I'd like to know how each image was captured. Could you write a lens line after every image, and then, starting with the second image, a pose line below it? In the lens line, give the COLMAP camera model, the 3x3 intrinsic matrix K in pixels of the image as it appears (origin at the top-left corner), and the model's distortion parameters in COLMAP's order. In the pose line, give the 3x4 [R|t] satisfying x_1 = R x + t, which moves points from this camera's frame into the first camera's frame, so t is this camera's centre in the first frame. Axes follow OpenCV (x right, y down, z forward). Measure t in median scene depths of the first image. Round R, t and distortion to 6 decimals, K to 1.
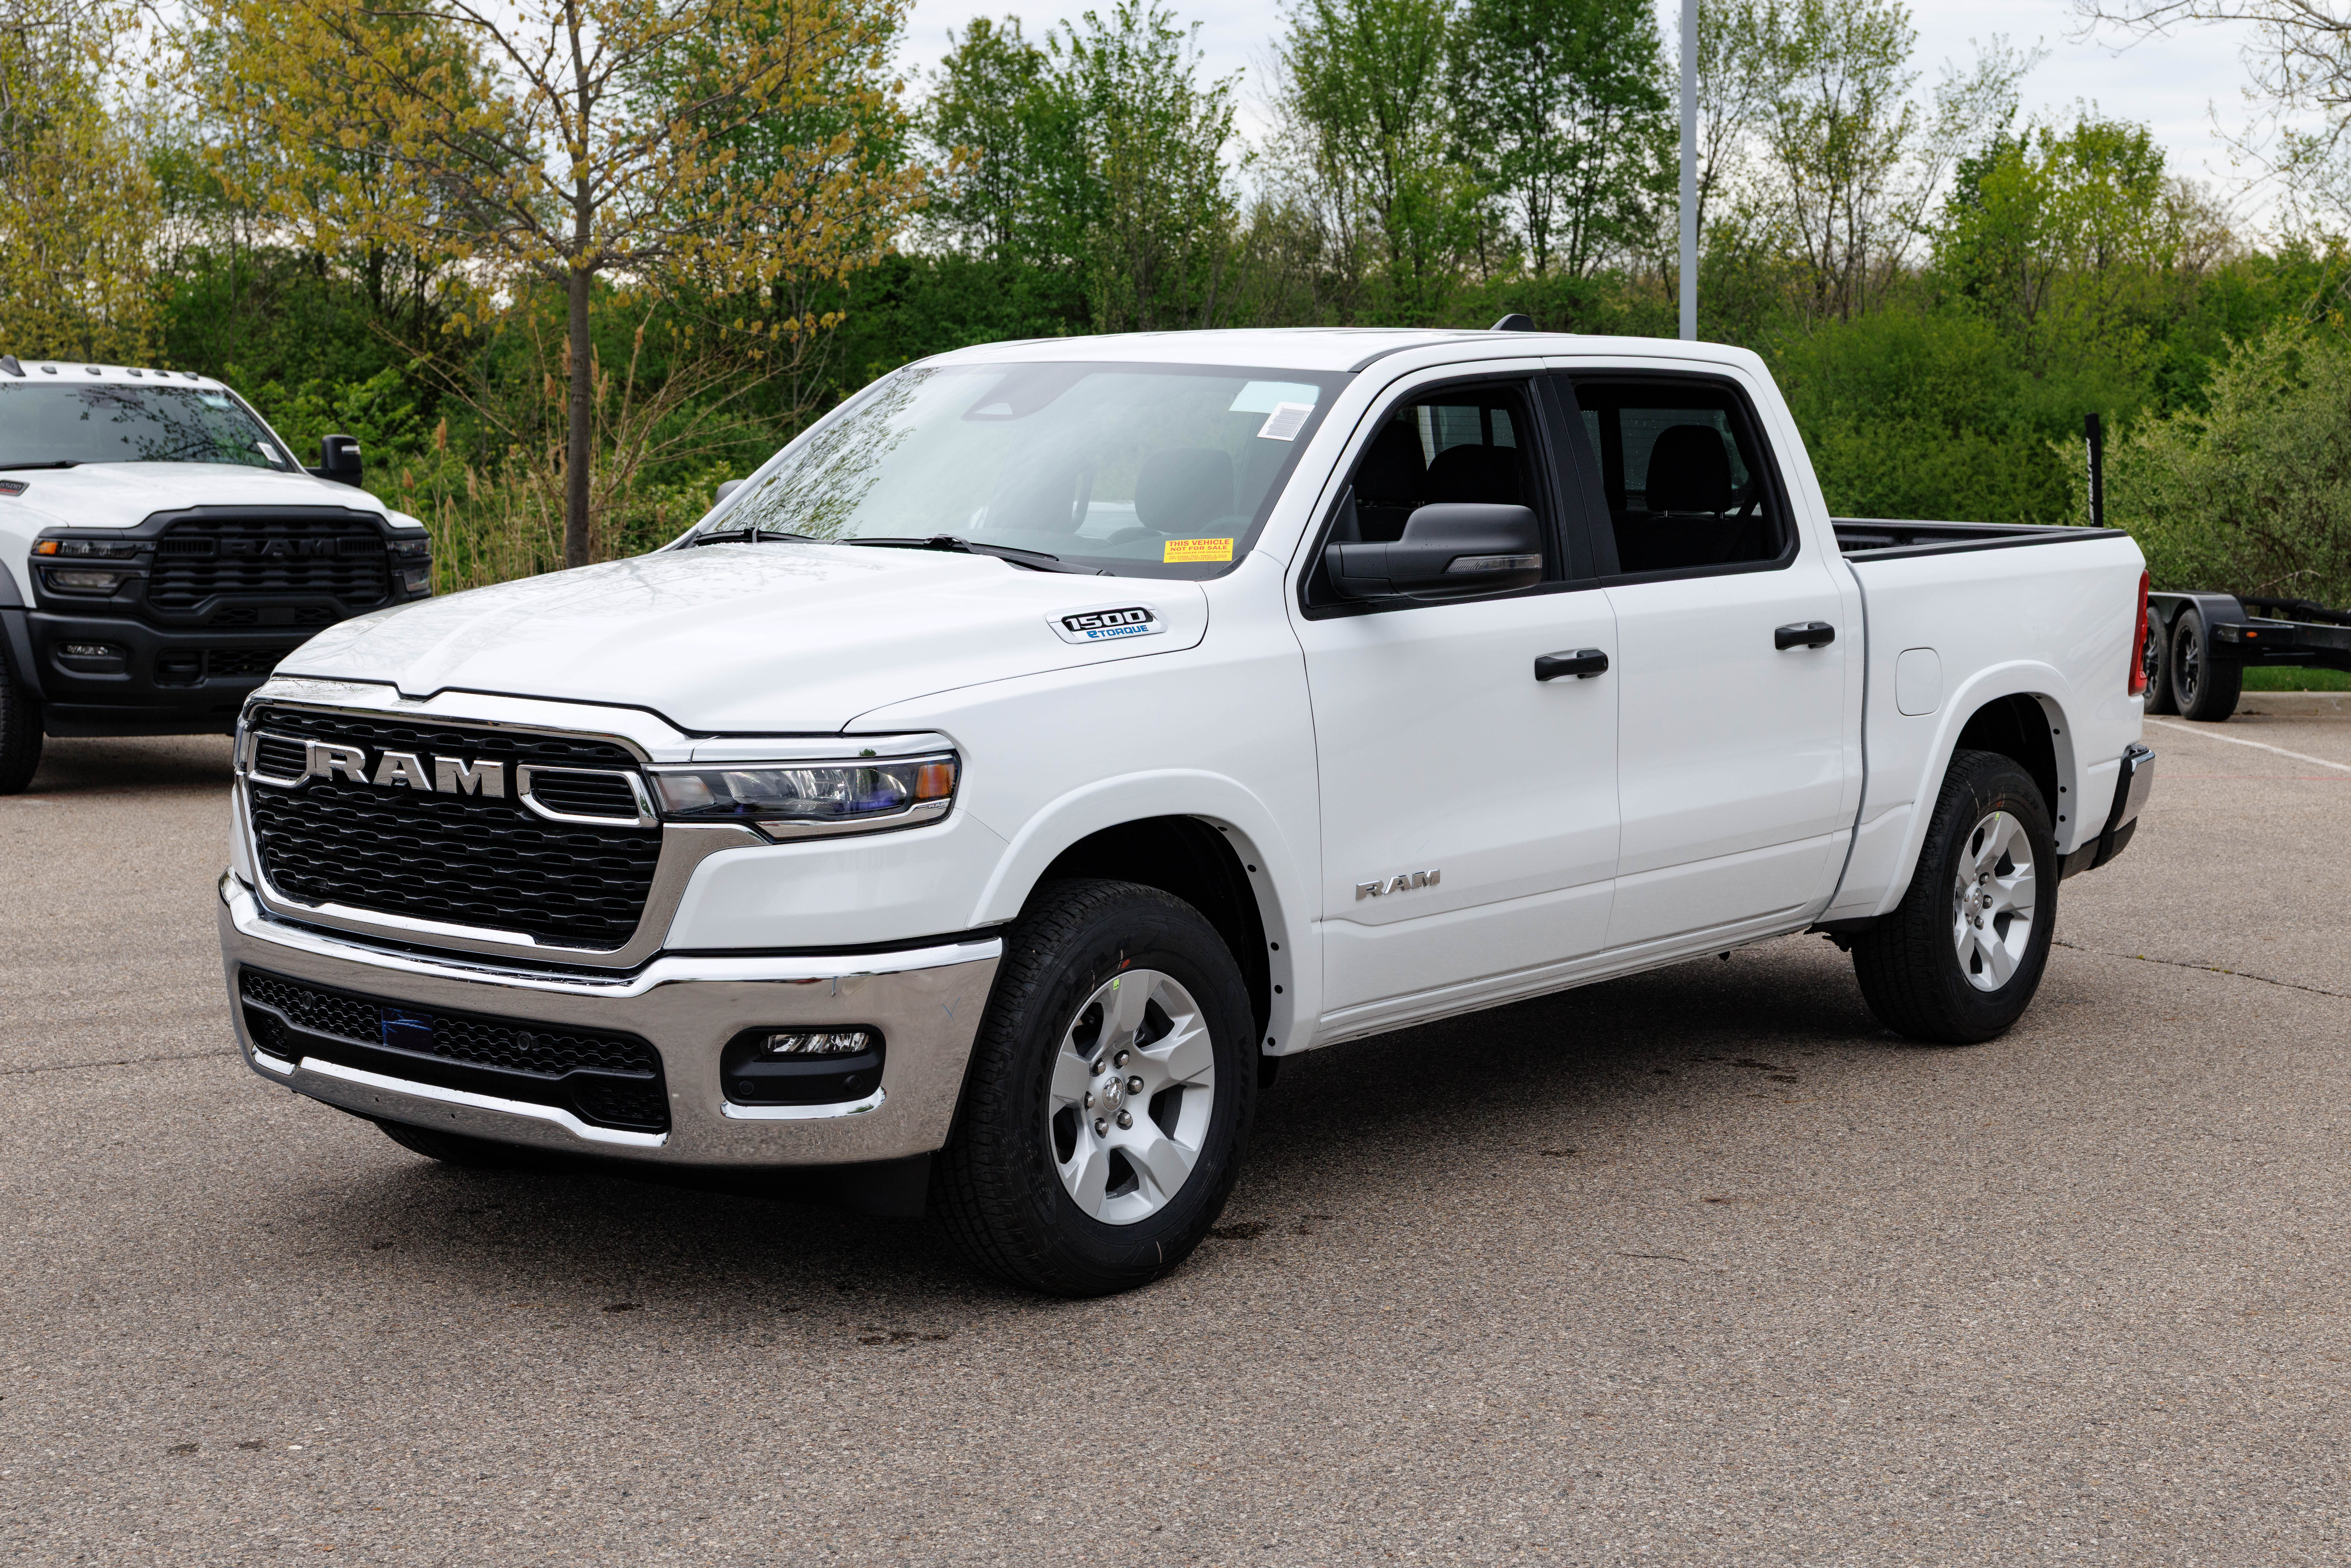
lens RADIAL K [[3369.8, 0, 1175.5], [0, 3369.8, 784.0], [0, 0, 1]] dist [-0.004853, 0.030916]
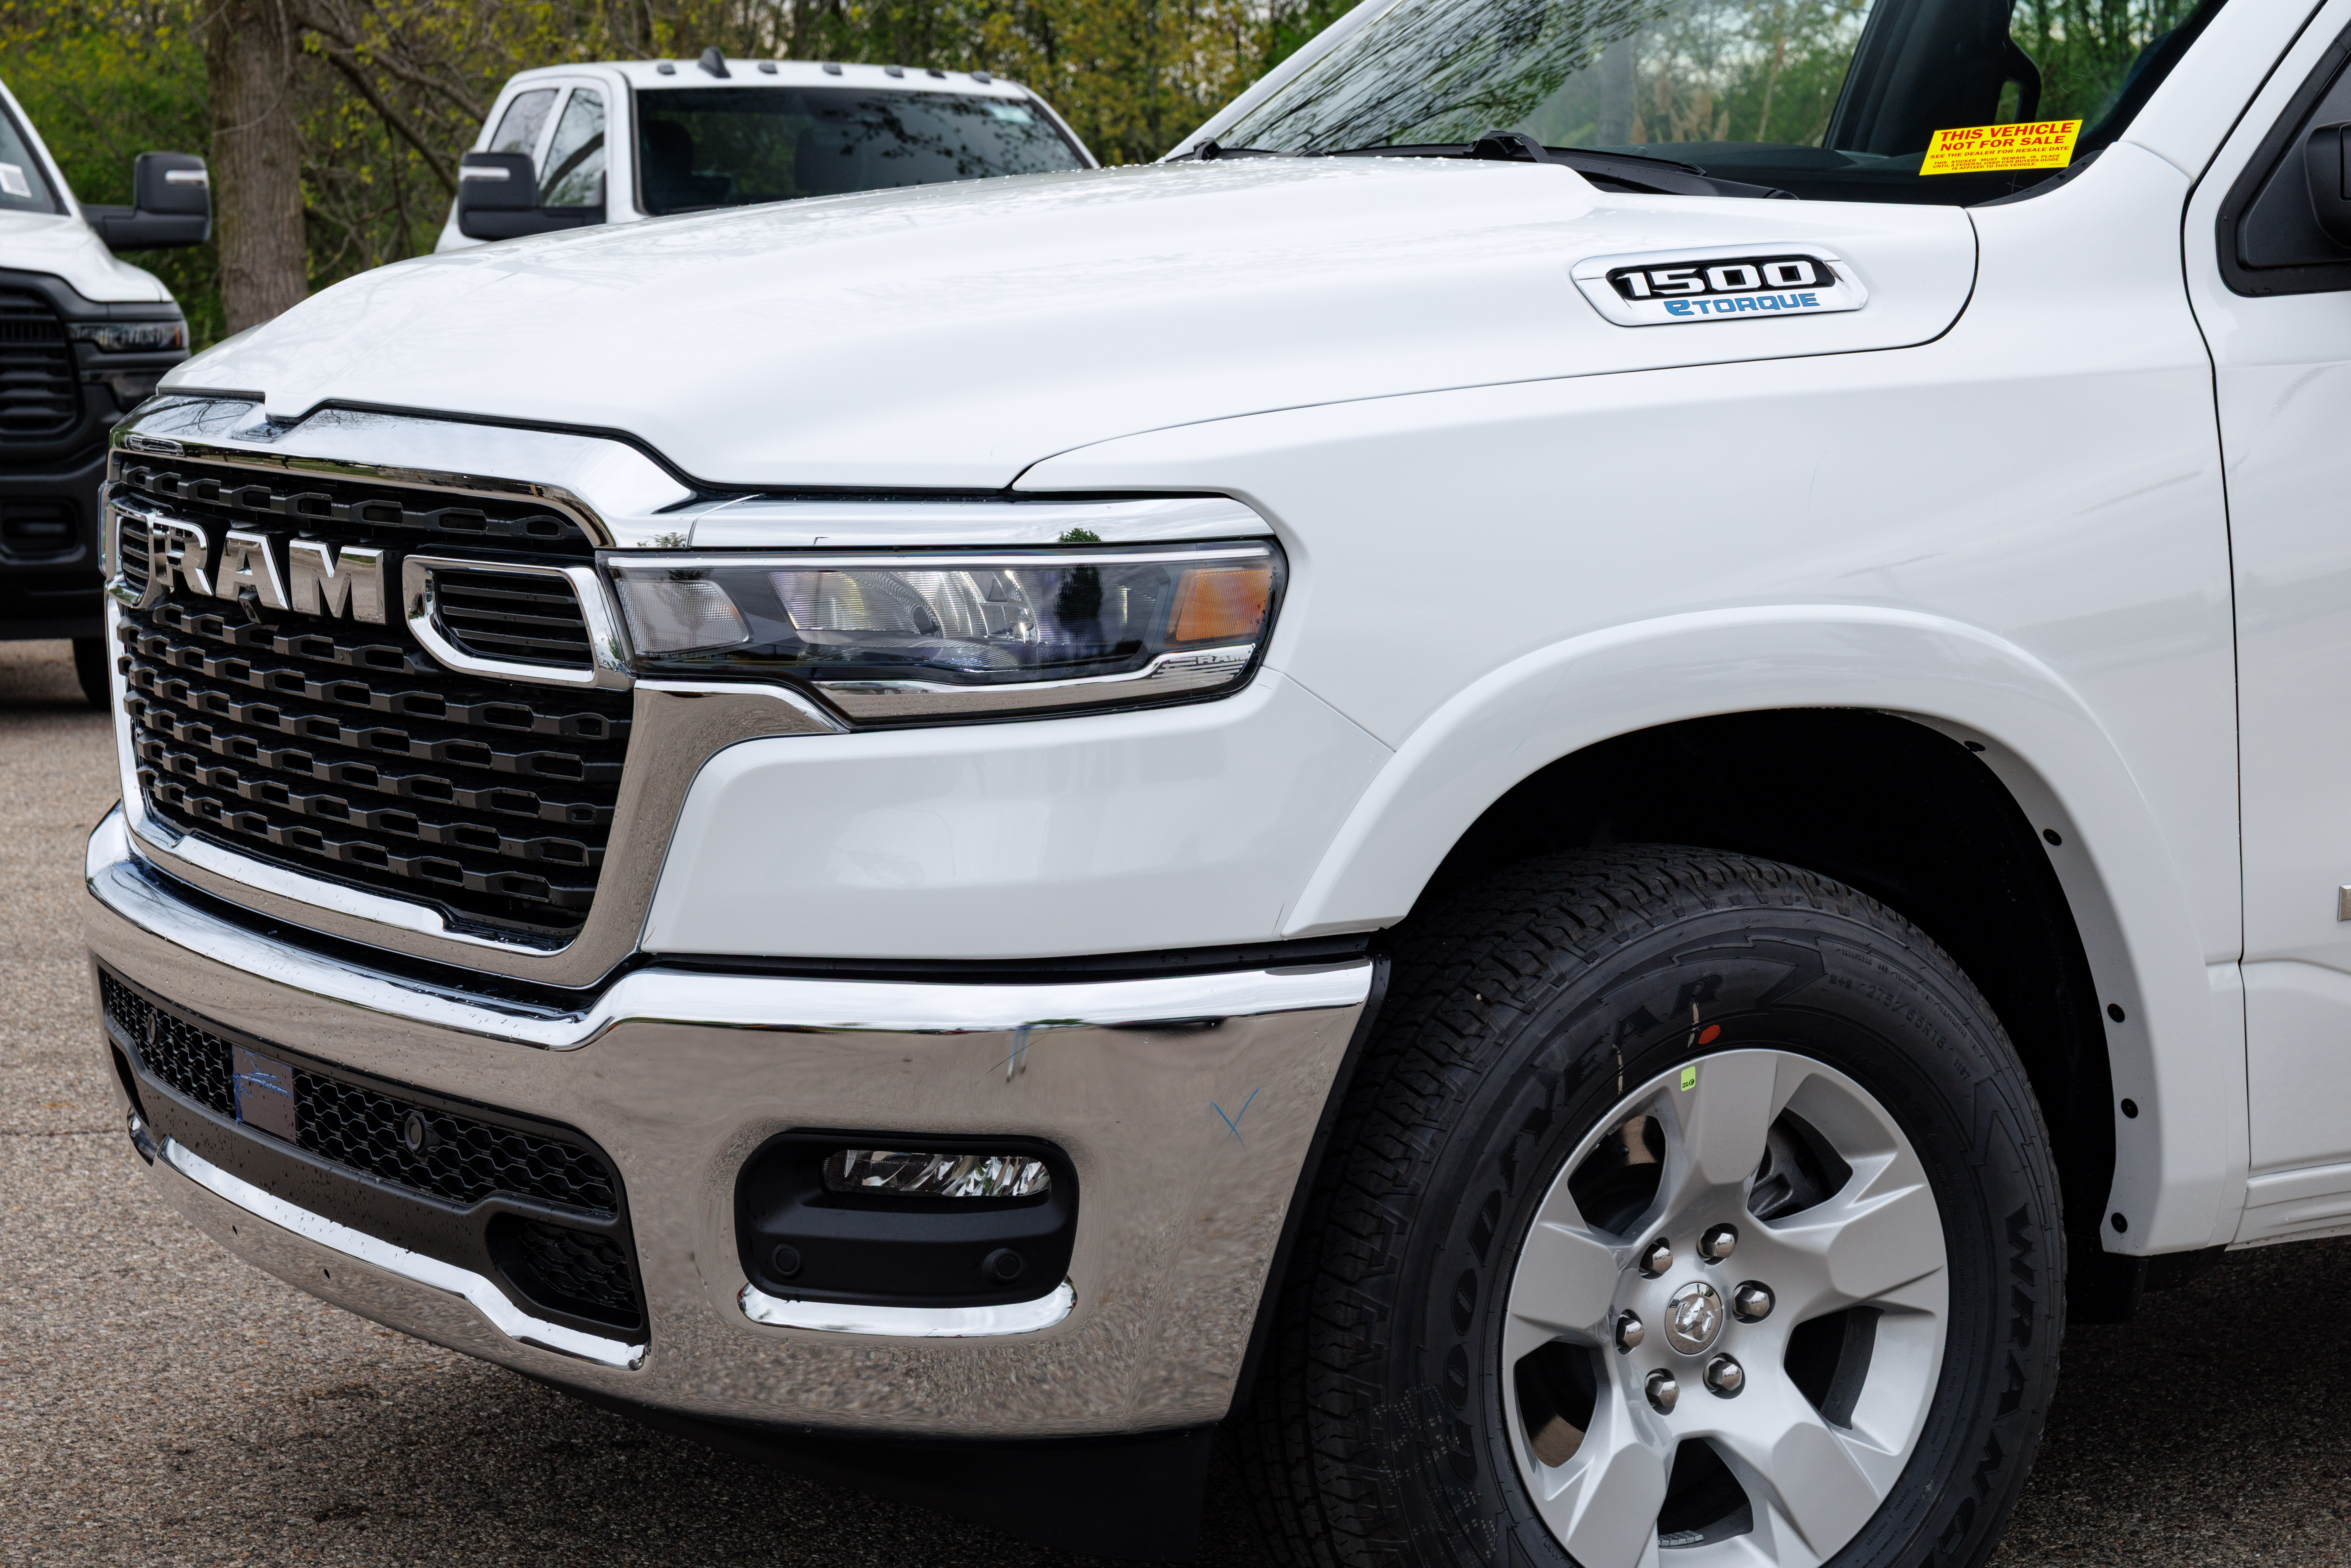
lens RADIAL K [[4841.0, 0, 1175.5], [0, 4841.0, 784.0], [0, 0, 1]] dist [-0.450543, 6.666959]
pose [[0.947353, 0.032742, -0.318513, 0.124079], [-0.031595, 0.999462, 0.008770, 0.016814], [0.318629, 0.001755, 0.947878, 0.375119]]
